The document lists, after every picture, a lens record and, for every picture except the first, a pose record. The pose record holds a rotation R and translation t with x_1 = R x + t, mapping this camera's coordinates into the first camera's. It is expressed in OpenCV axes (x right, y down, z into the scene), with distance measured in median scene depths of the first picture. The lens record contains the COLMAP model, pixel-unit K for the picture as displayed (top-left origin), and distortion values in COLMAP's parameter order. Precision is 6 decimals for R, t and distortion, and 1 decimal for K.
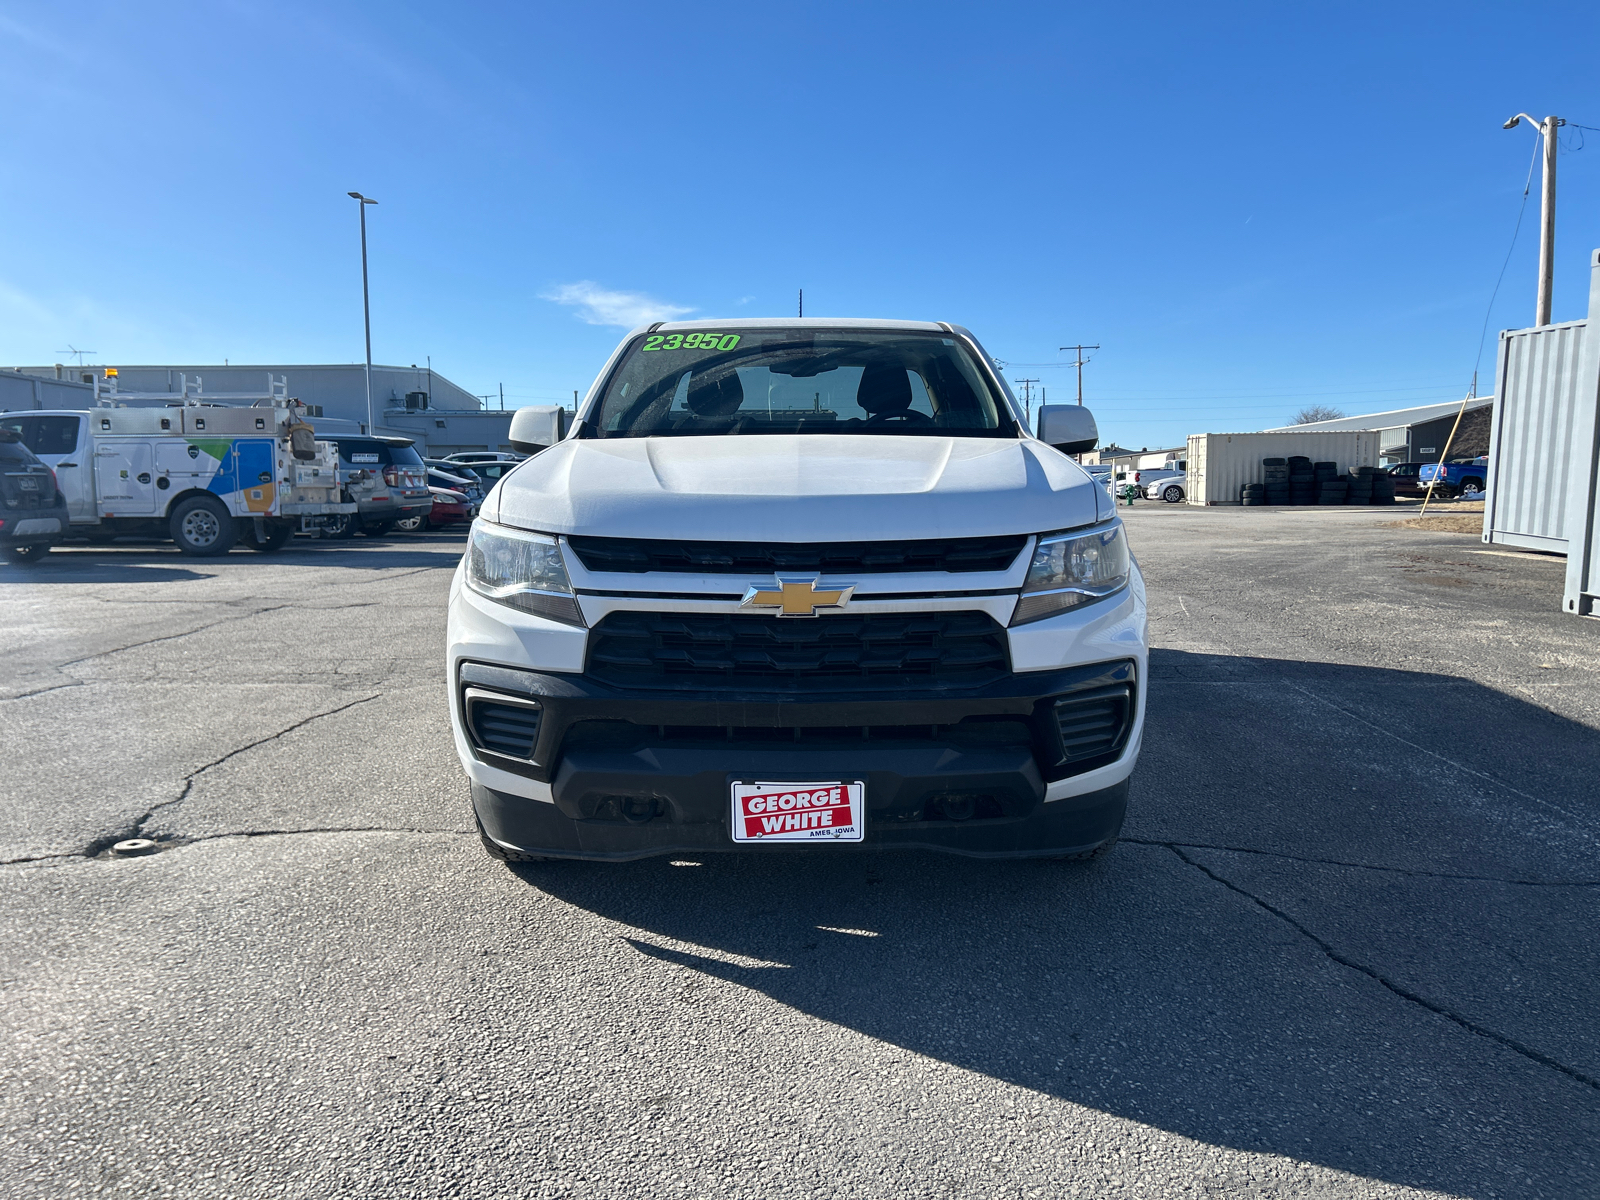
lens RADIAL K [[1195.2, 0, 802.0], [0, 1195.2, 582.3], [0, 0, 1]] dist [0.063923, -0.072934]
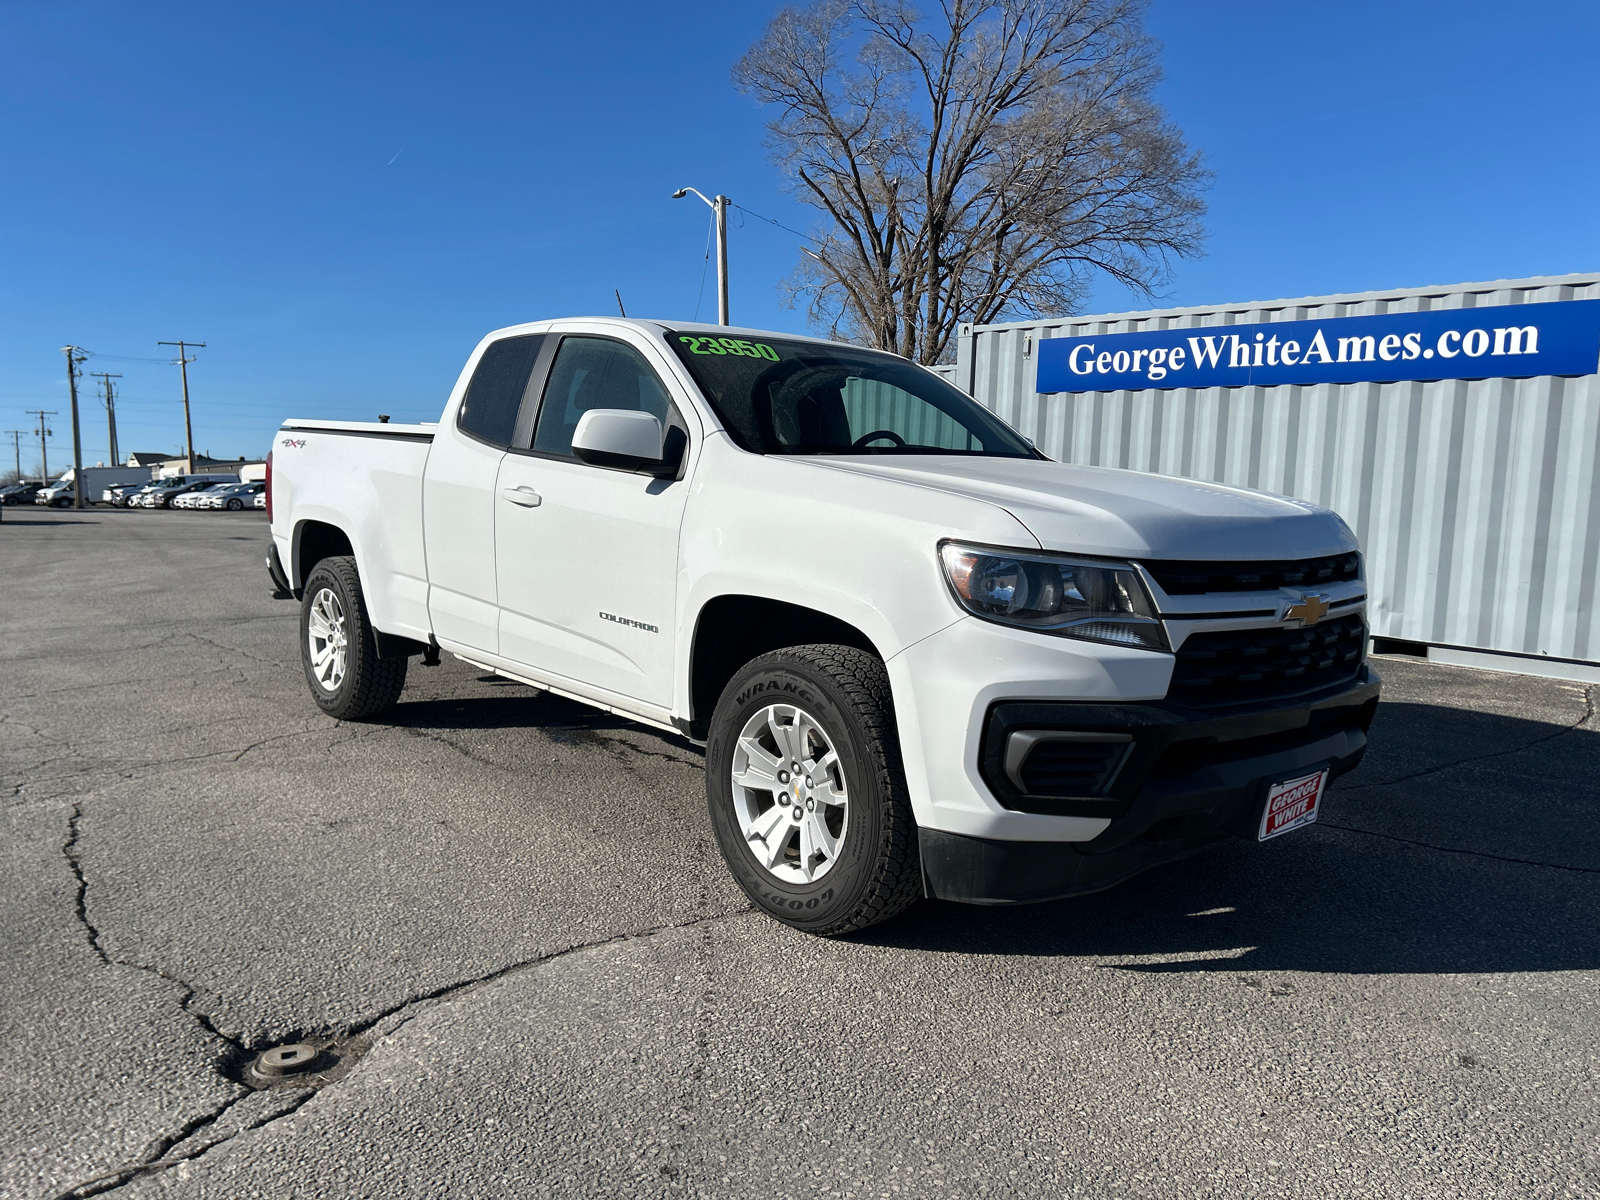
lens RADIAL K [[1195.2, 0, 800.3], [0, 1195.2, 604.8], [0, 0, 1]] dist [0.063923, -0.072934]
pose [[0.748589, -0.050261, 0.661126, -1.058610], [0.045362, 0.998669, 0.024559, -0.039414], [-0.661481, 0.011605, 0.749872, 0.457913]]
